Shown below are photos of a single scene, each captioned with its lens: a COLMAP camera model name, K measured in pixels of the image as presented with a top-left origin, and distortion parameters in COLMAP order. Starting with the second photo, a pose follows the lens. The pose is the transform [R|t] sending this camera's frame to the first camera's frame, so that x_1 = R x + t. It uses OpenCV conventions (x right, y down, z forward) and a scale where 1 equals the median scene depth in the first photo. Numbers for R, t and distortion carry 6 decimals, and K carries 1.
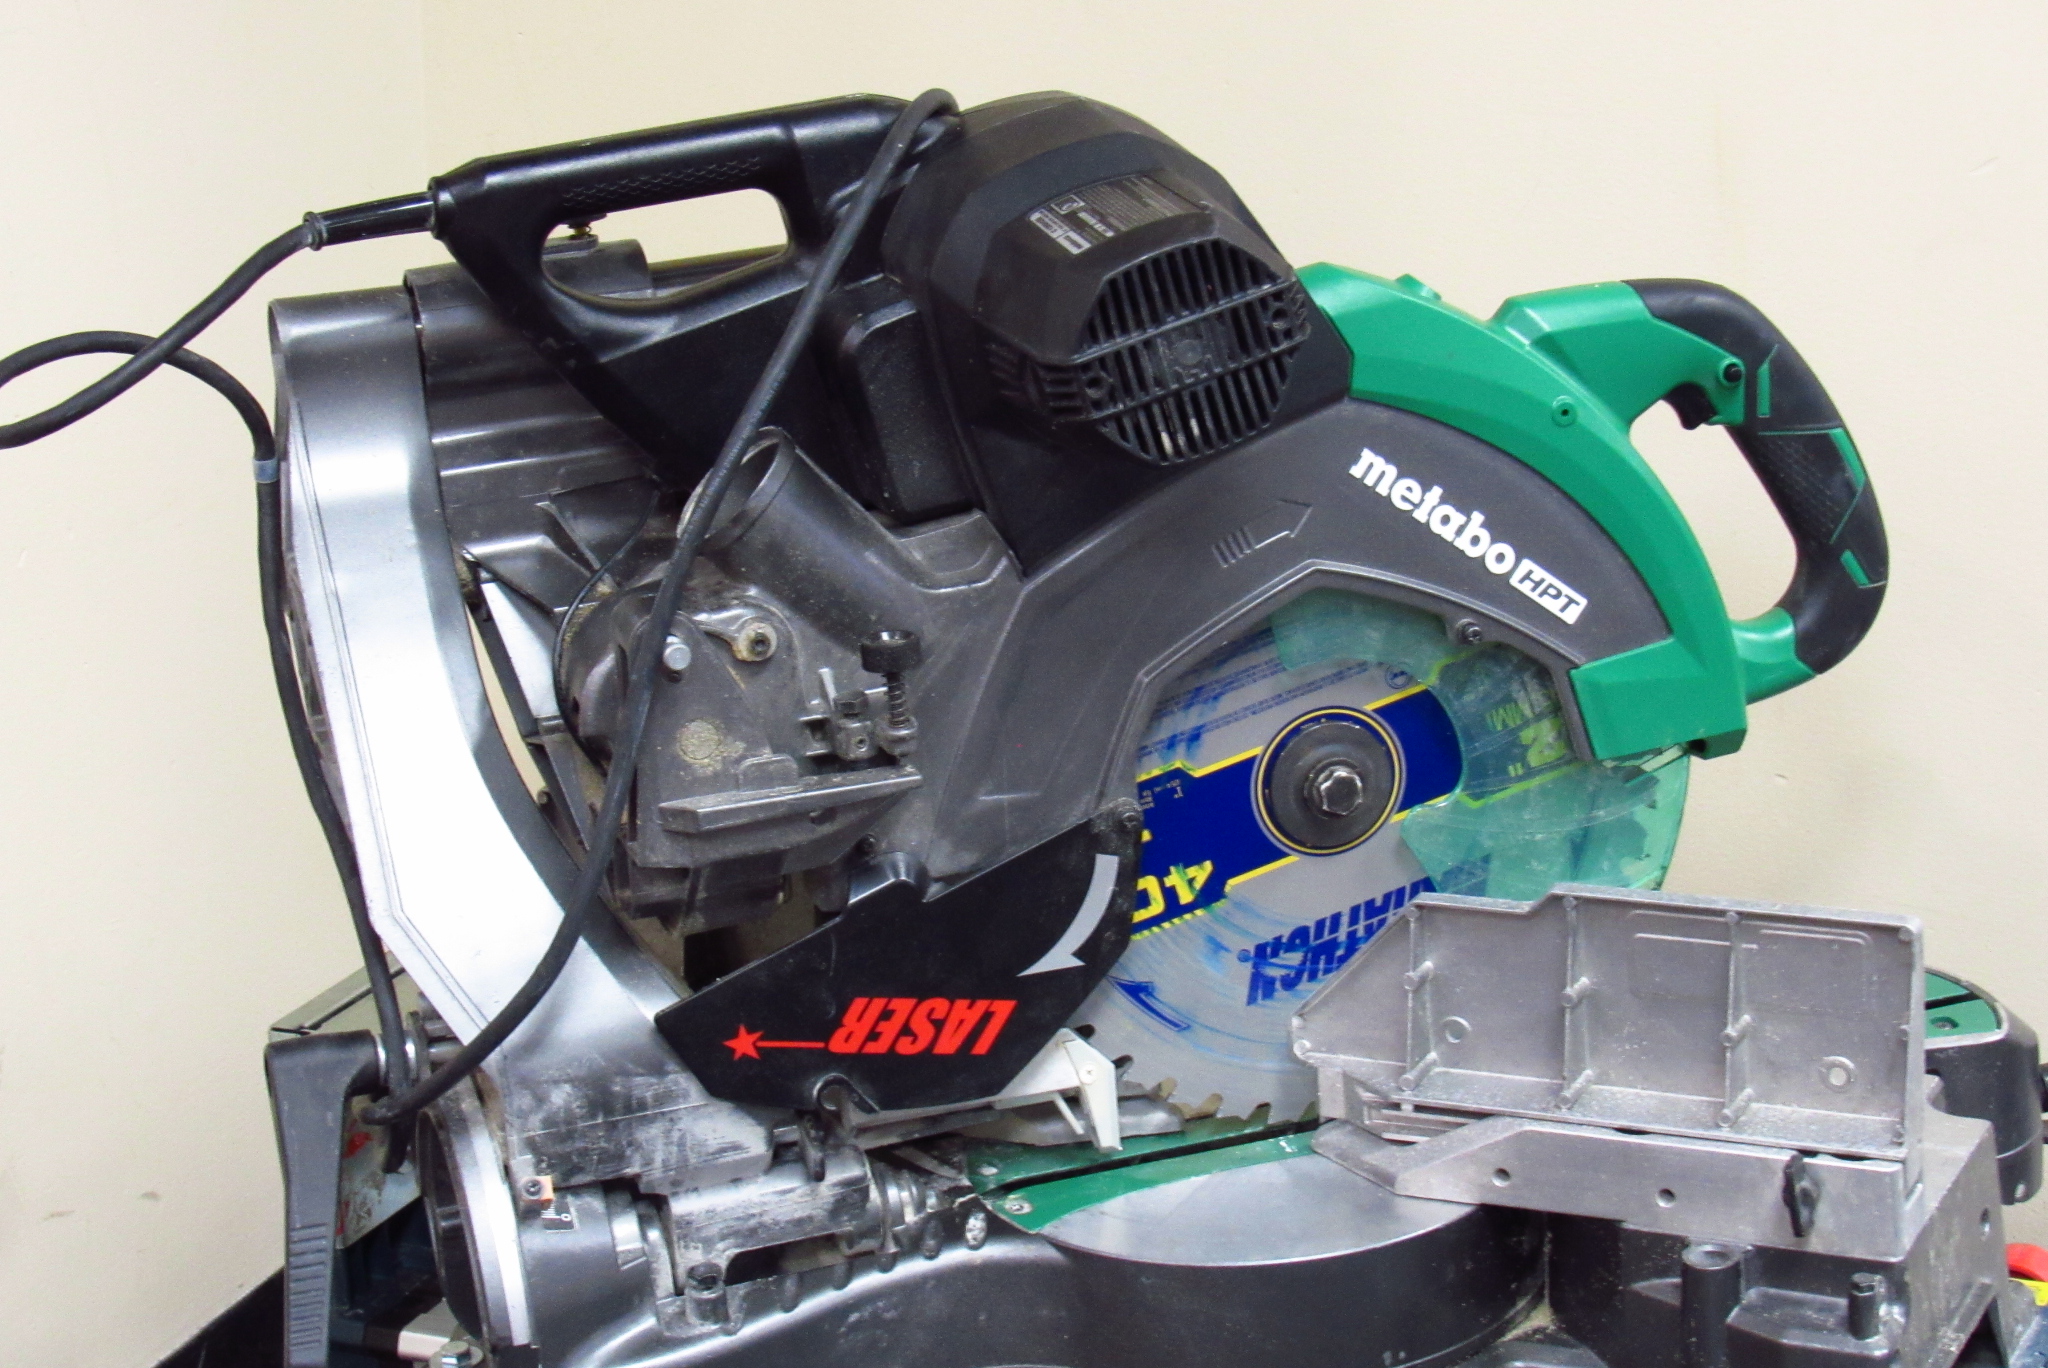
lens RADIAL K [[4975.0, 0, 1024.0], [0, 4975.0, 683.1], [0, 0, 1]] dist [-0.038301, 0.000000]
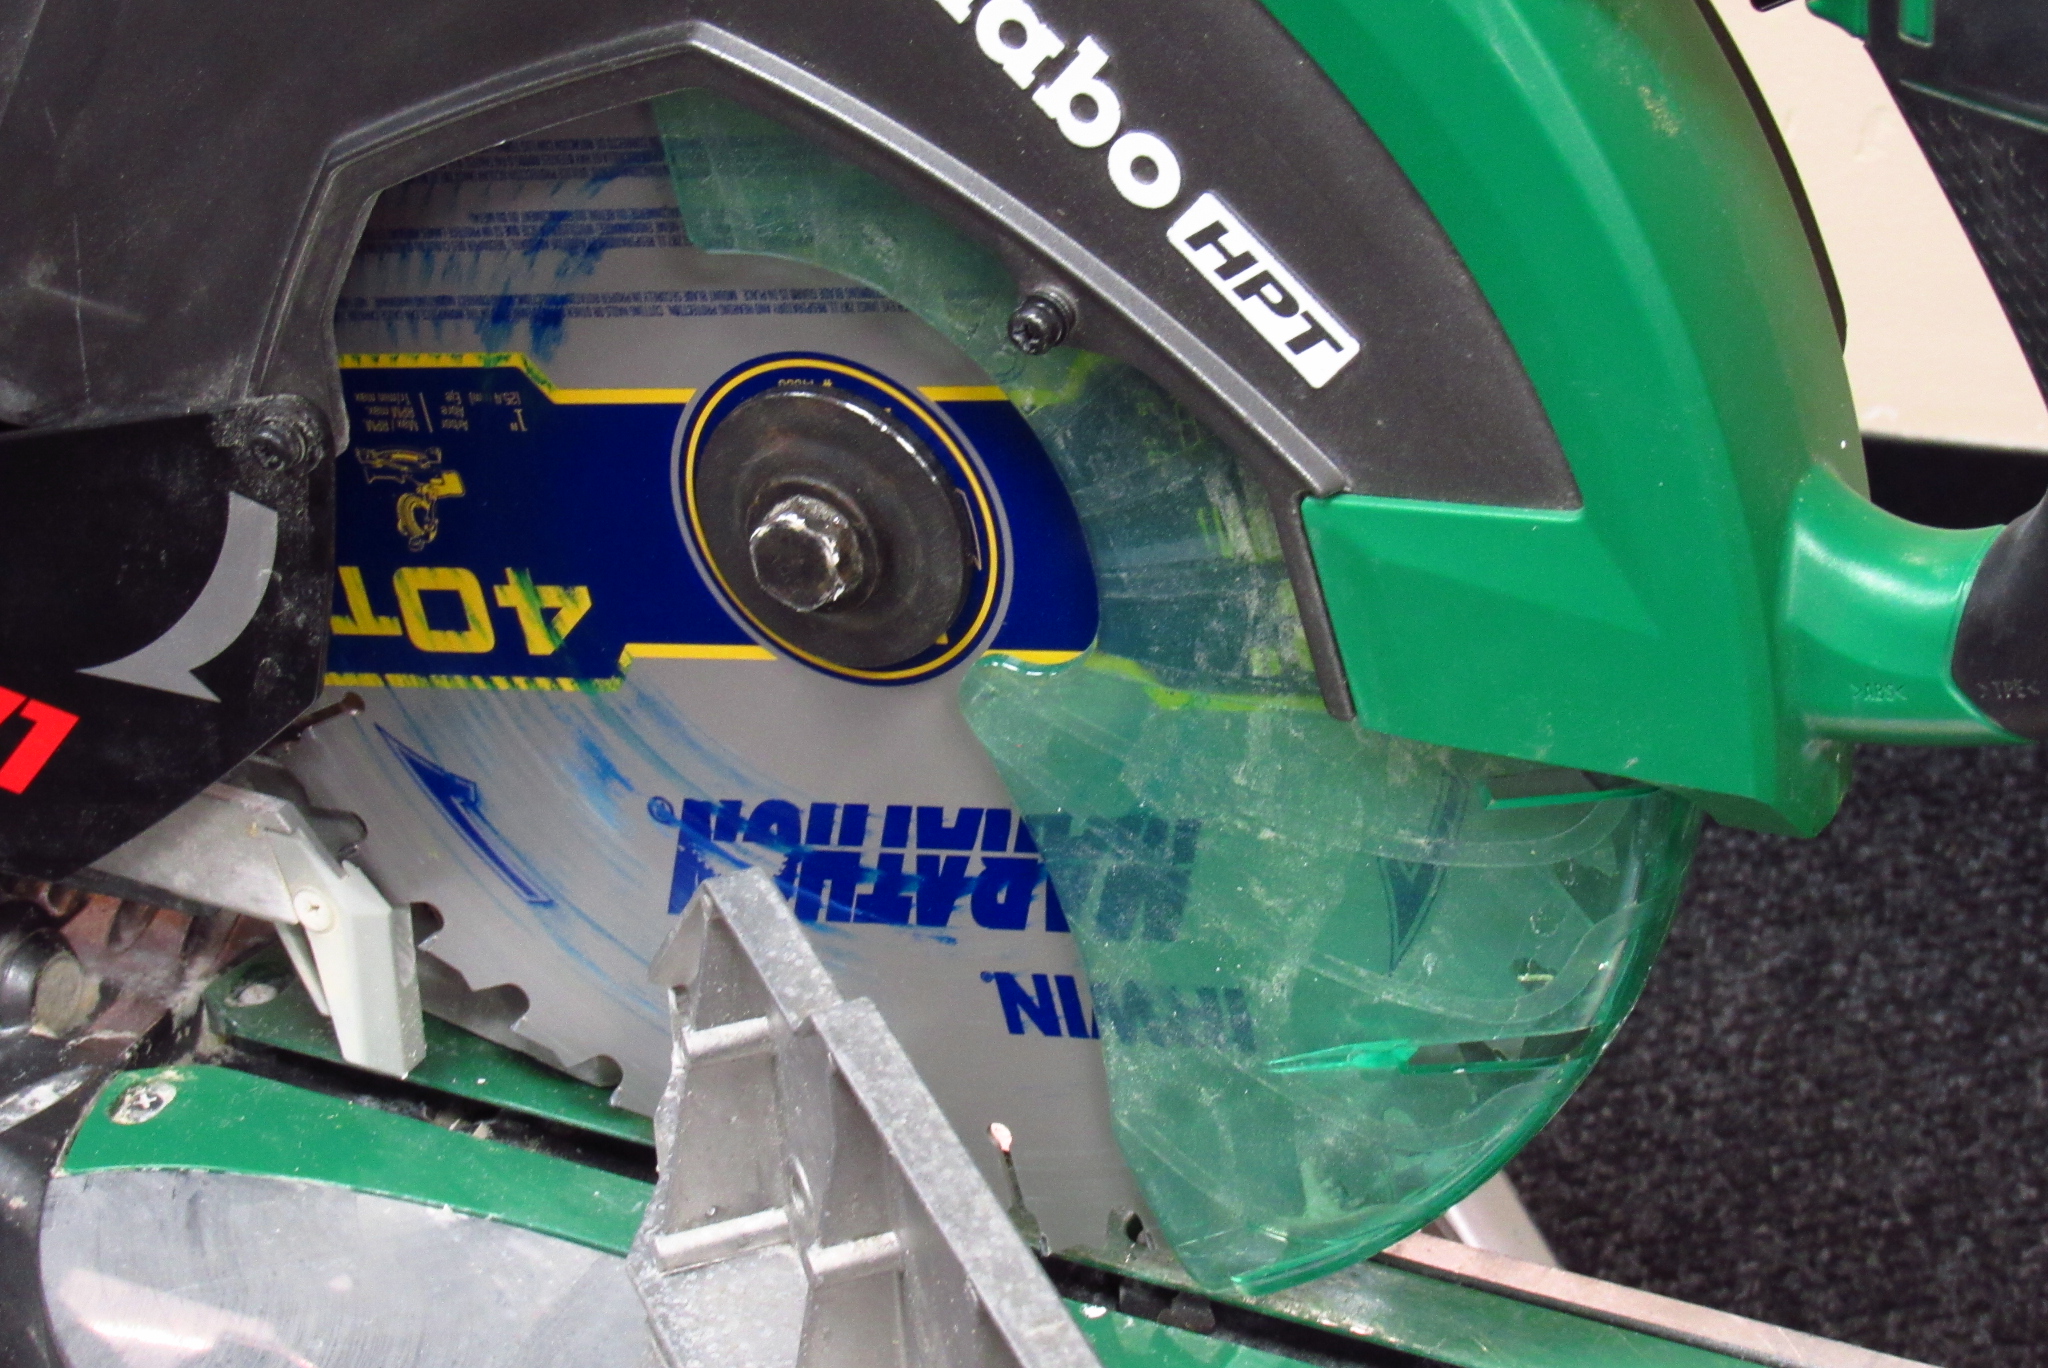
lens RADIAL K [[5856.6, 0, 1024.0], [0, 5856.6, 685.4], [0, 0, 1]] dist [0.127320, 0.000000]
pose [[0.721235, 0.392196, -0.570967, 0.365308], [-0.233299, 0.913651, 0.332886, -0.138308], [0.652221, -0.106883, 0.750456, 0.636325]]
